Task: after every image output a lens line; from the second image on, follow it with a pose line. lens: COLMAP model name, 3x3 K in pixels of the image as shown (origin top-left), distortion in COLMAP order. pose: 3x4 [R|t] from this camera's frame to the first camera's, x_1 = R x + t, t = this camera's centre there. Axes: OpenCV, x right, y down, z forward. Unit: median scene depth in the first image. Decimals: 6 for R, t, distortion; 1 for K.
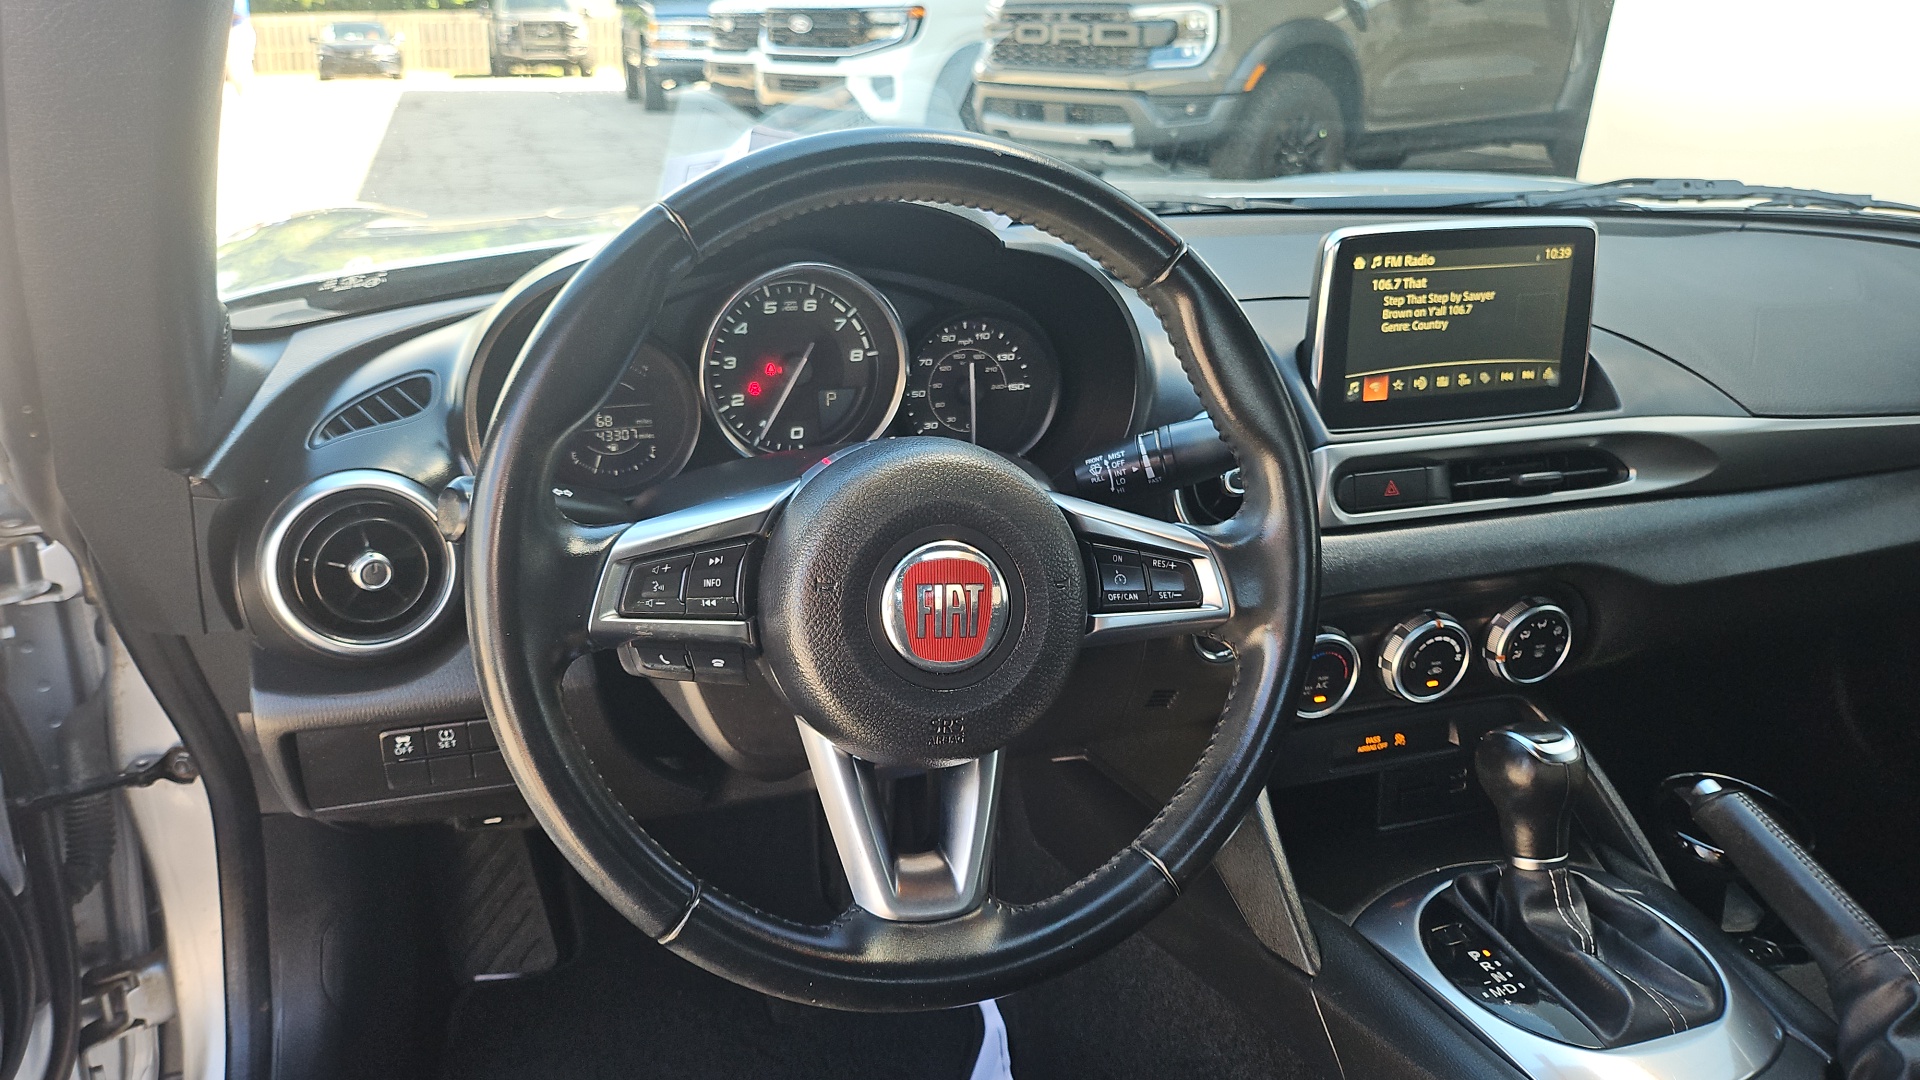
lens RADIAL K [[1383.1, 0, 965.8], [0, 1383.1, 538.2], [0, 0, 1]] dist [0.118465, -0.148066]
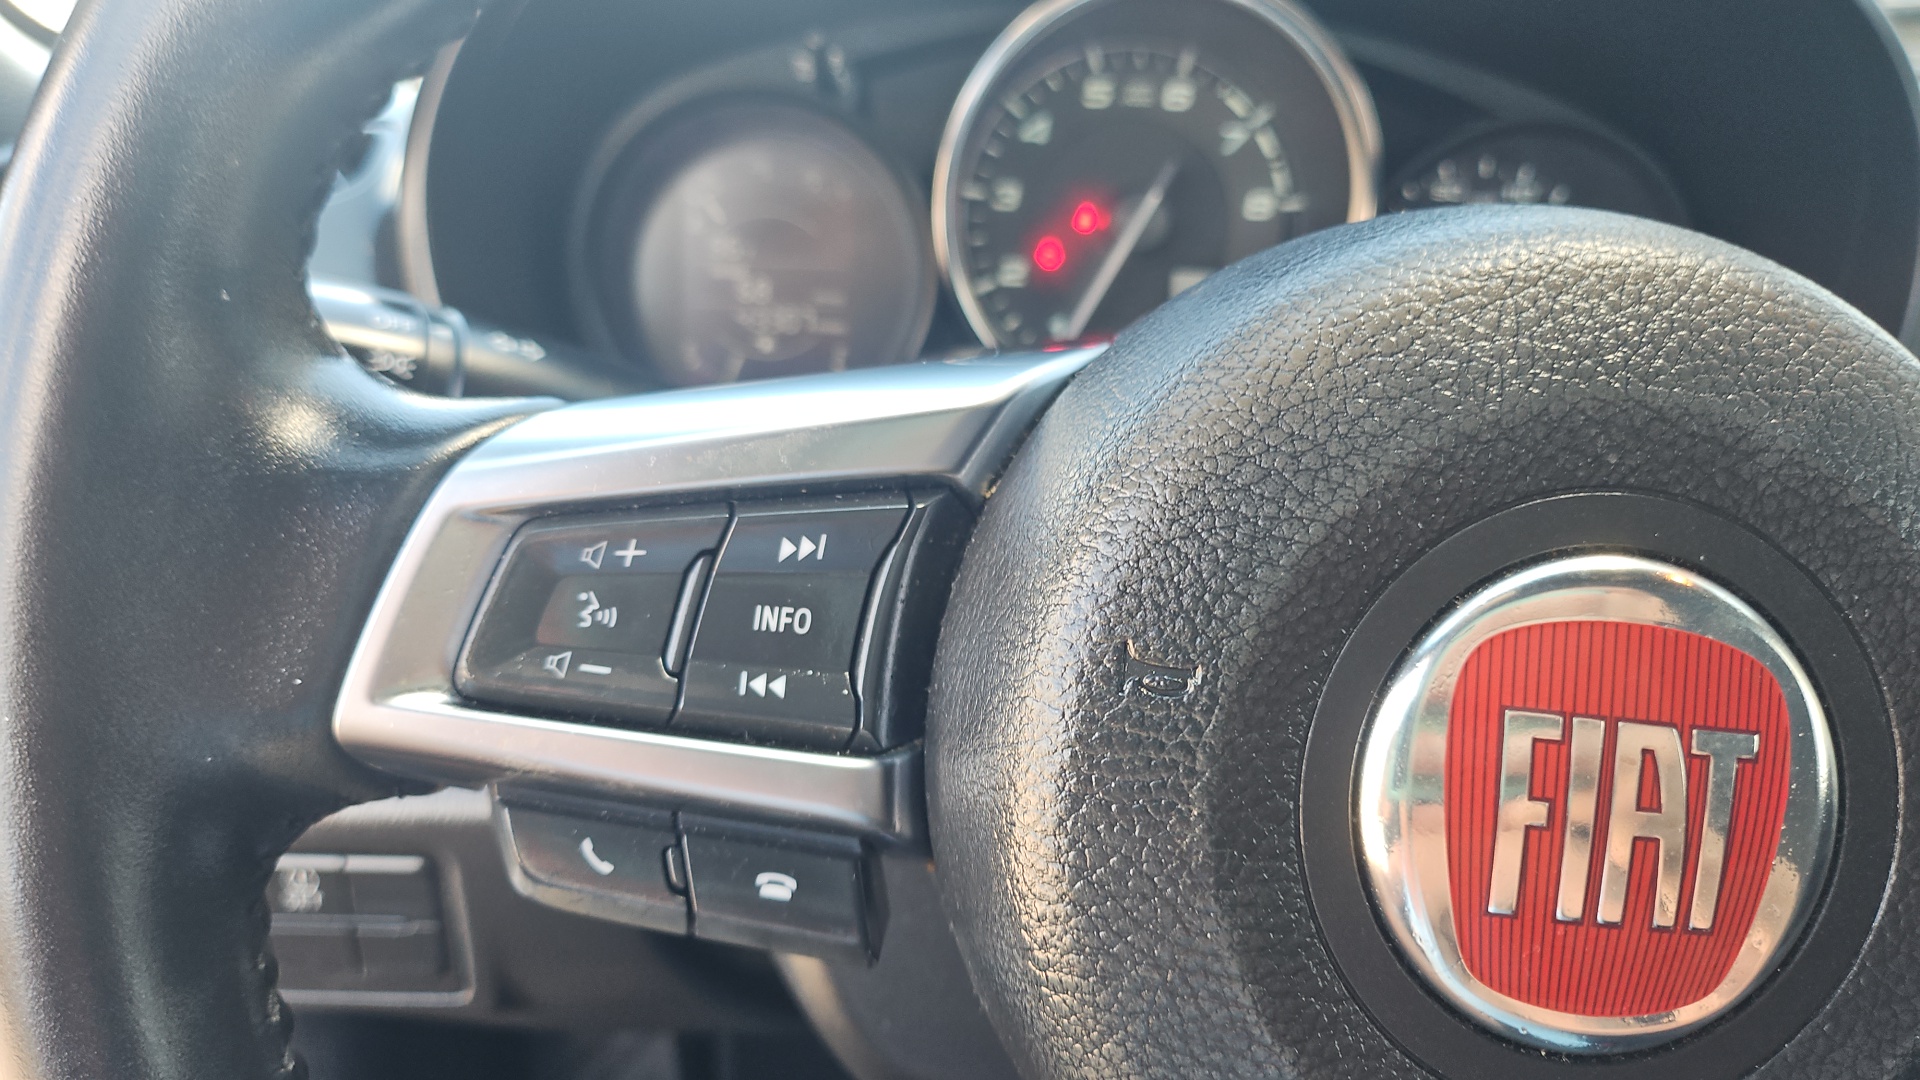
lens RADIAL K [[1383.1, 0, 965.8], [0, 1383.1, 538.2], [0, 0, 1]] dist [0.118465, -0.148066]
pose [[0.966976, 0.090652, -0.238200, -0.071695], [-0.100893, 0.994410, -0.031132, 0.019637], [0.234046, 0.054136, 0.970717, 0.701157]]
